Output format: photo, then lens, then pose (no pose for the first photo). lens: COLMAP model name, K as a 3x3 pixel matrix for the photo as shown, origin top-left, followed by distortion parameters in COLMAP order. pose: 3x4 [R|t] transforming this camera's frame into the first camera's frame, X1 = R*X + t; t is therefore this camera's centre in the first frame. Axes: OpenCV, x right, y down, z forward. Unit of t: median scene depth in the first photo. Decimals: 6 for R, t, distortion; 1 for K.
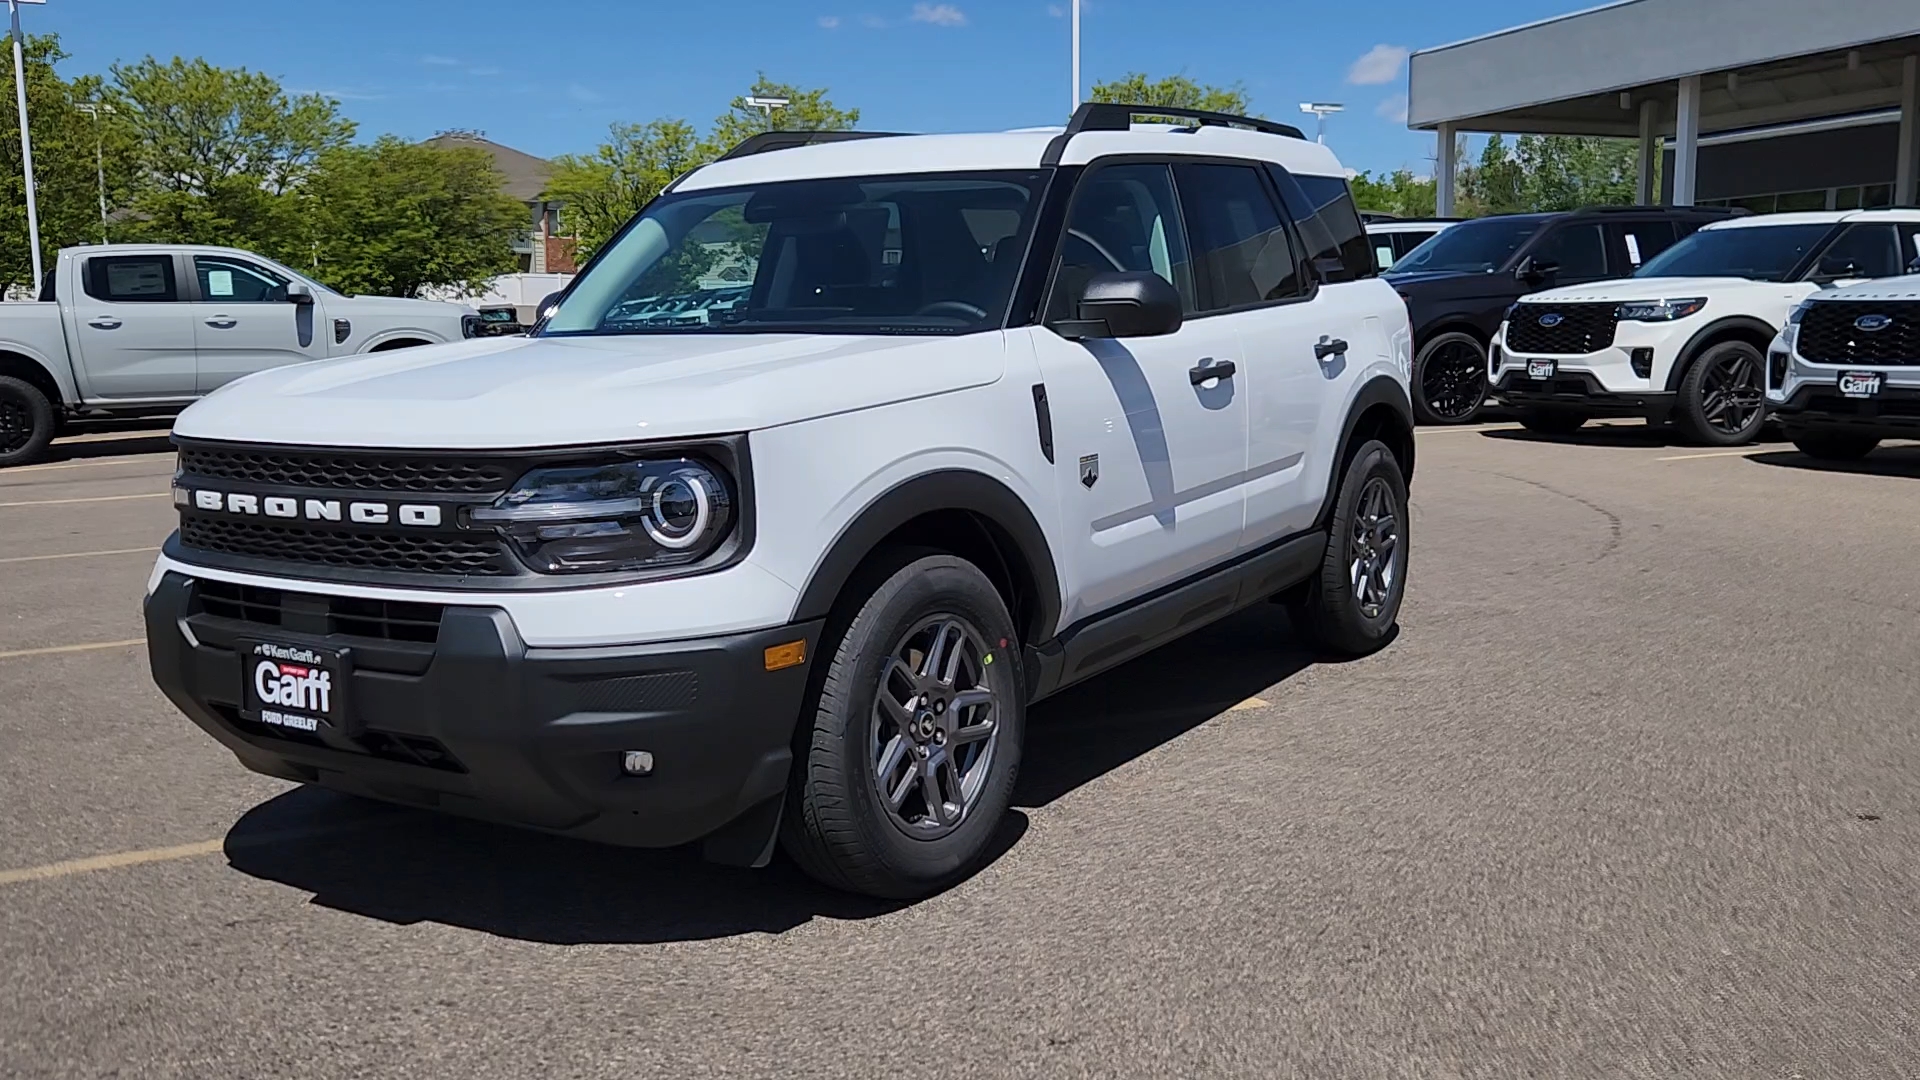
lens RADIAL K [[1737.6, 0, 948.3], [0, 1737.6, 548.0], [0, 0, 1]] dist [0.026574, 0.000000]
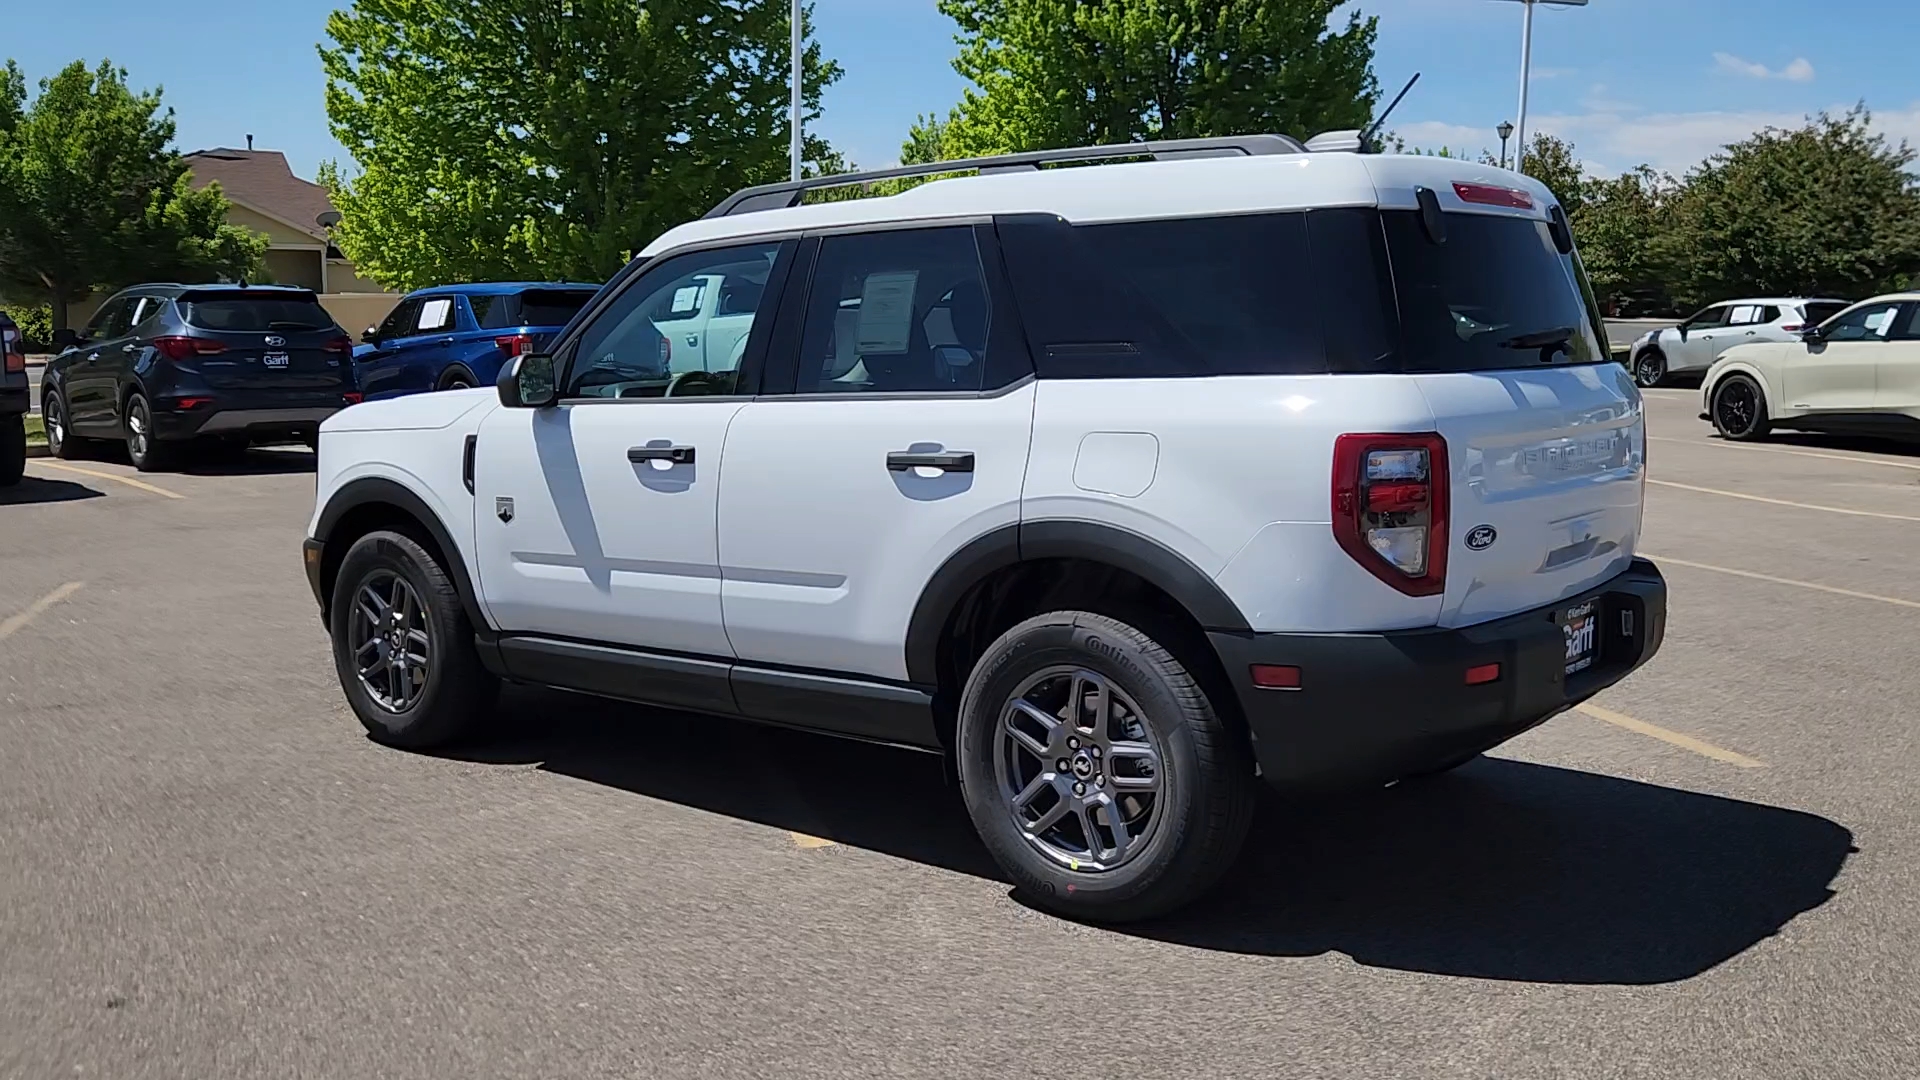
lens RADIAL K [[1737.6, 0, 944.2], [0, 1737.6, 537.6], [0, 0, 1]] dist [0.026574, 0.000000]
pose [[-0.106996, 0.149496, -0.982956, 1.297949], [-0.137151, 0.976961, 0.163514, -0.276206], [0.984754, 0.152309, -0.084028, 1.431783]]
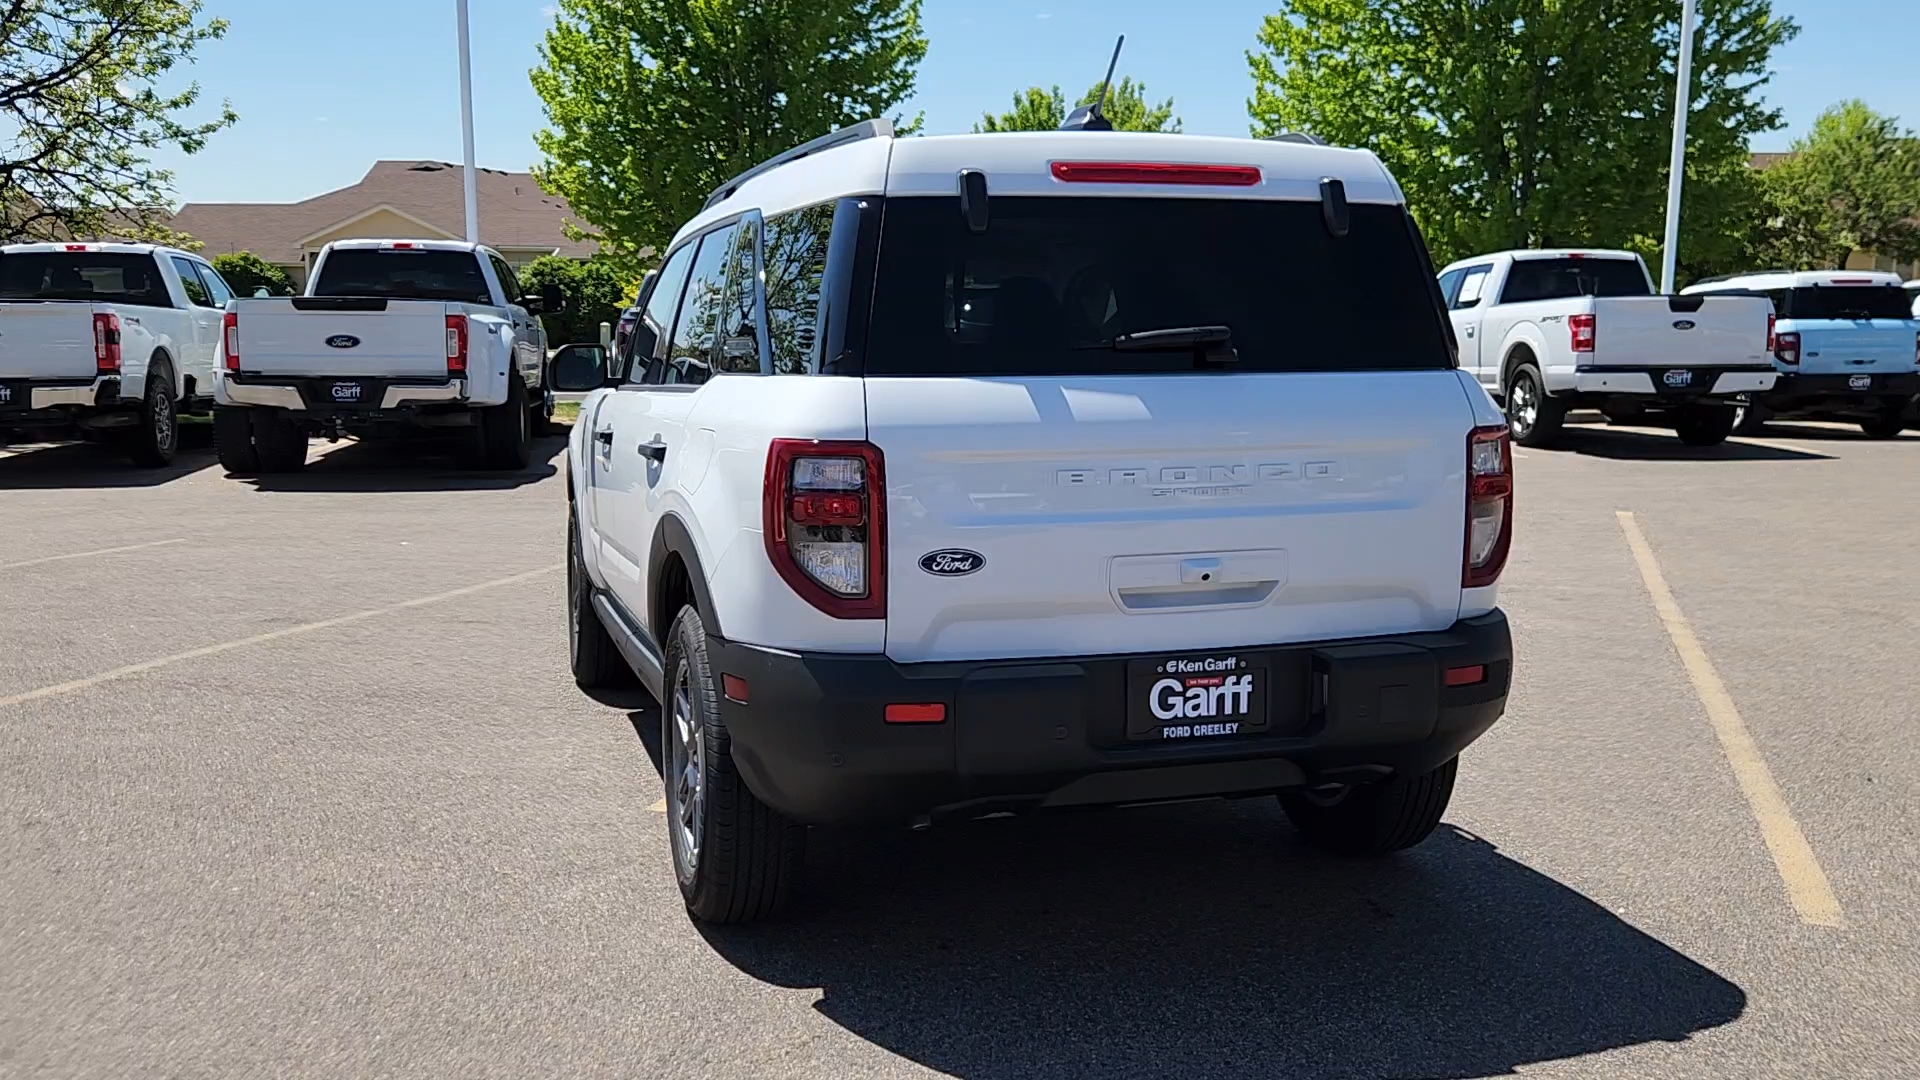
lens RADIAL K [[1737.6, 0, 942.9], [0, 1737.6, 543.0], [0, 0, 1]] dist [0.026574, 0.000000]
pose [[-0.643920, 0.125991, -0.754647, 0.985312], [-0.092911, 0.966171, 0.240584, -0.369244], [0.759430, 0.225032, -0.610431, 2.122103]]
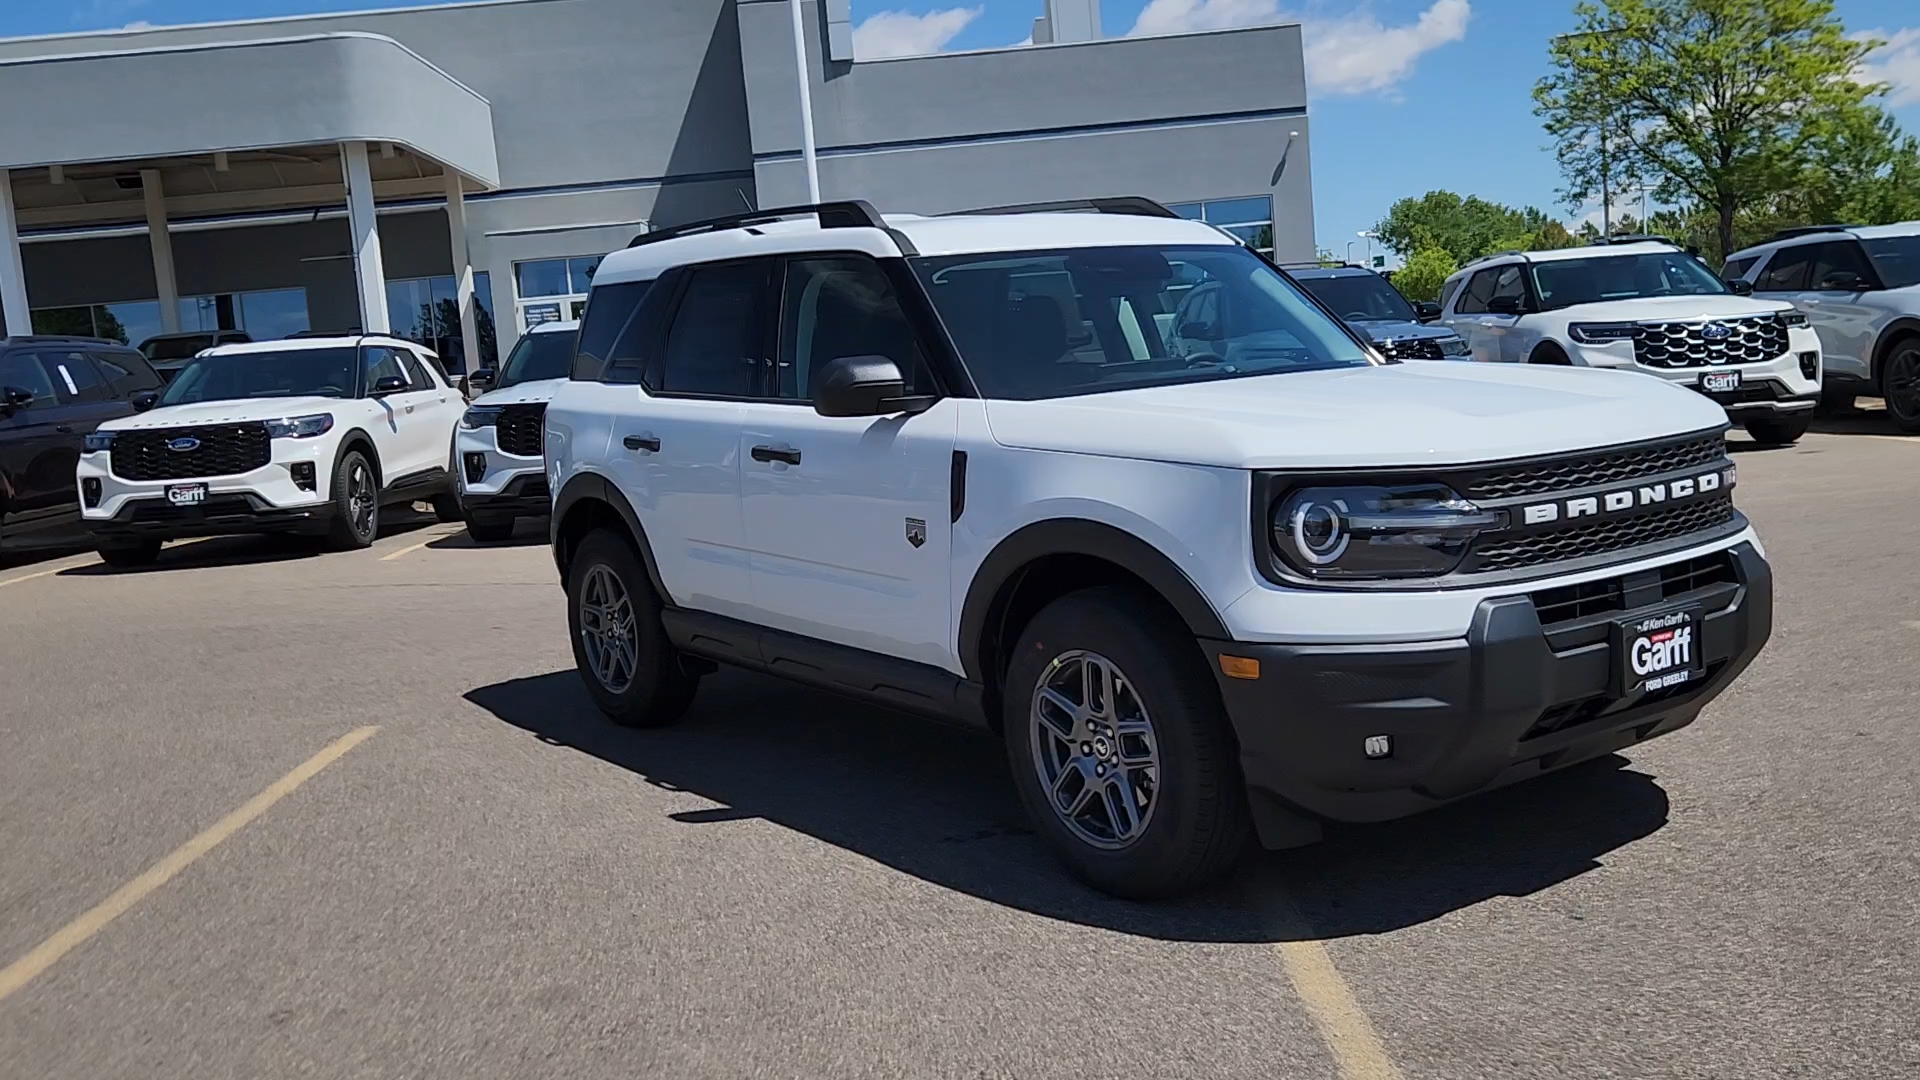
lens RADIAL K [[1737.6, 0, 947.9], [0, 1737.6, 543.8], [0, 0, 1]] dist [0.026574, 0.000000]
pose [[0.361621, -0.109229, 0.925905, -1.327592], [0.193409, 0.980298, 0.040108, -0.105017], [-0.912043, 0.164575, 0.375622, 0.817698]]
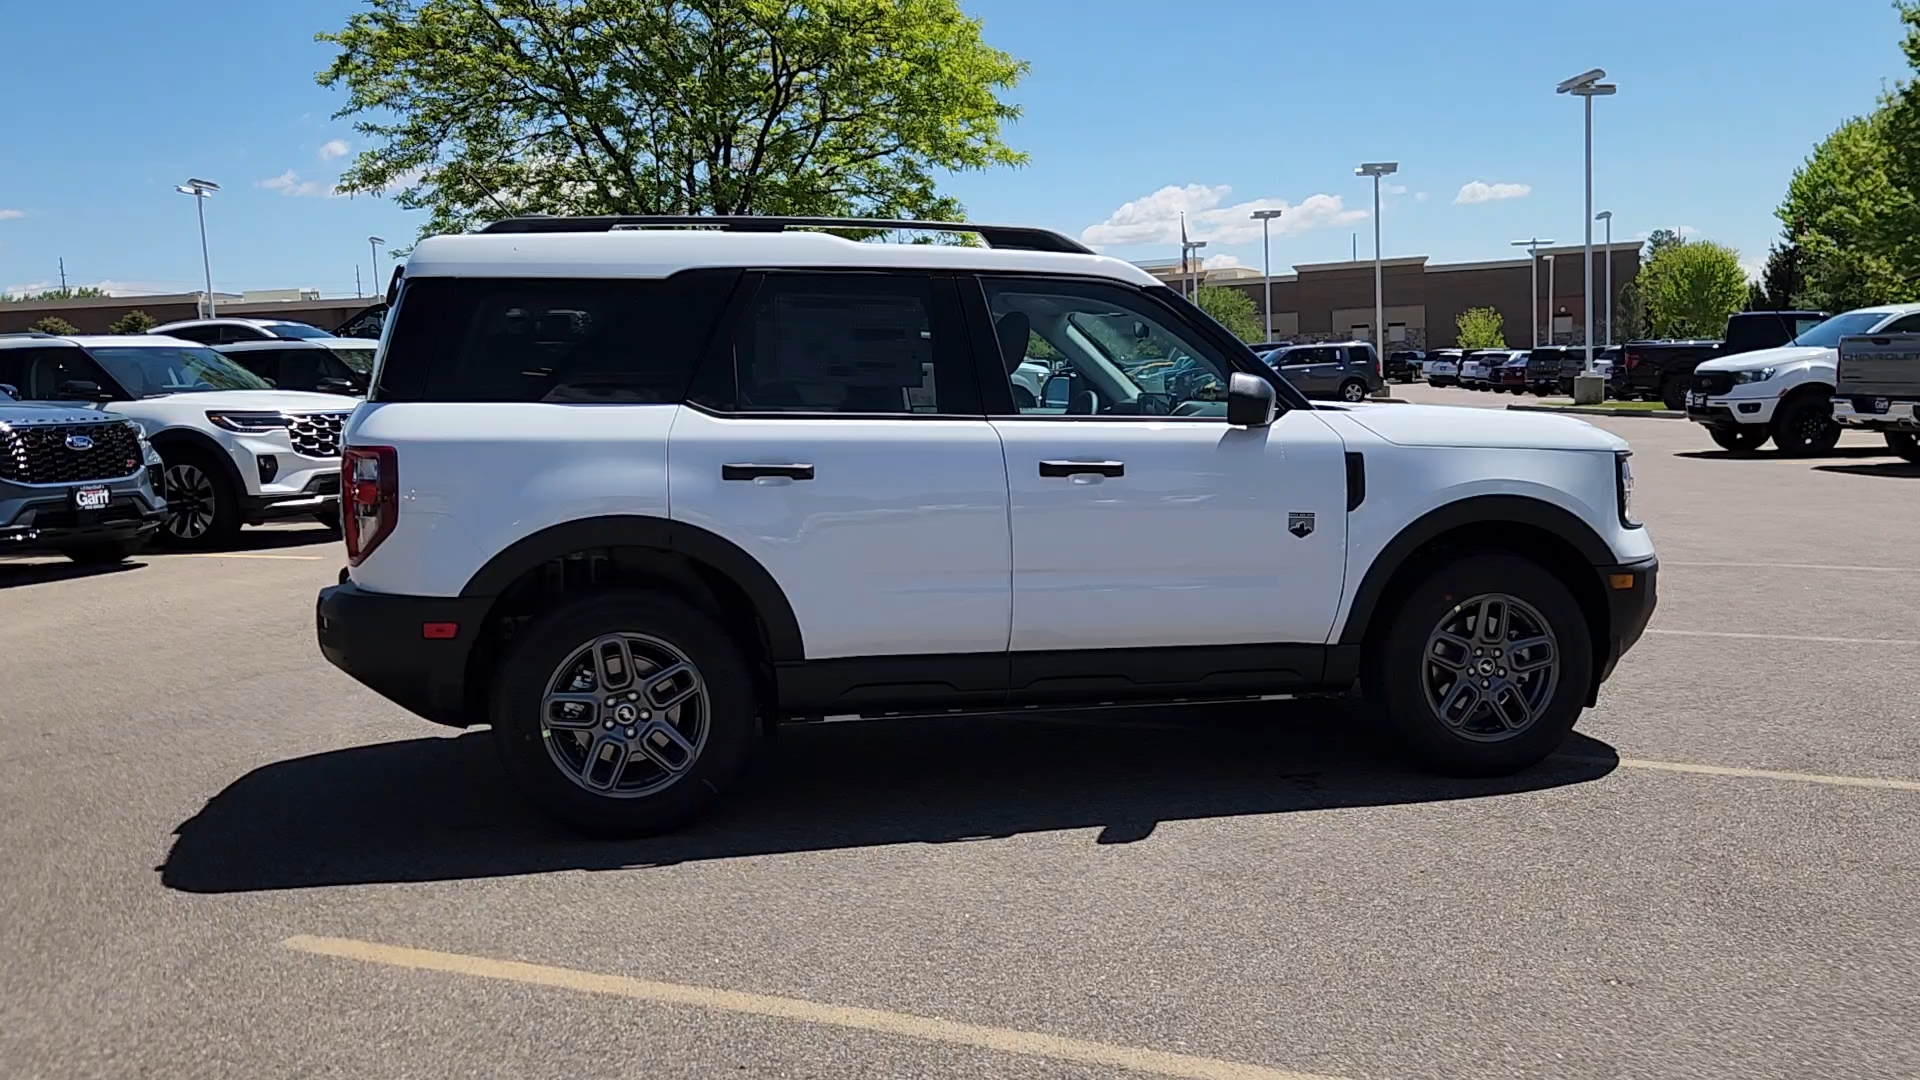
lens RADIAL K [[1737.6, 0, 949.8], [0, 1737.6, 541.9], [0, 0, 1]] dist [0.026574, 0.000000]
pose [[-0.720307, -0.028903, 0.693053, -1.011683], [0.140529, 0.972332, 0.186605, -0.338254], [-0.679271, 0.231807, -0.696317, 2.341611]]
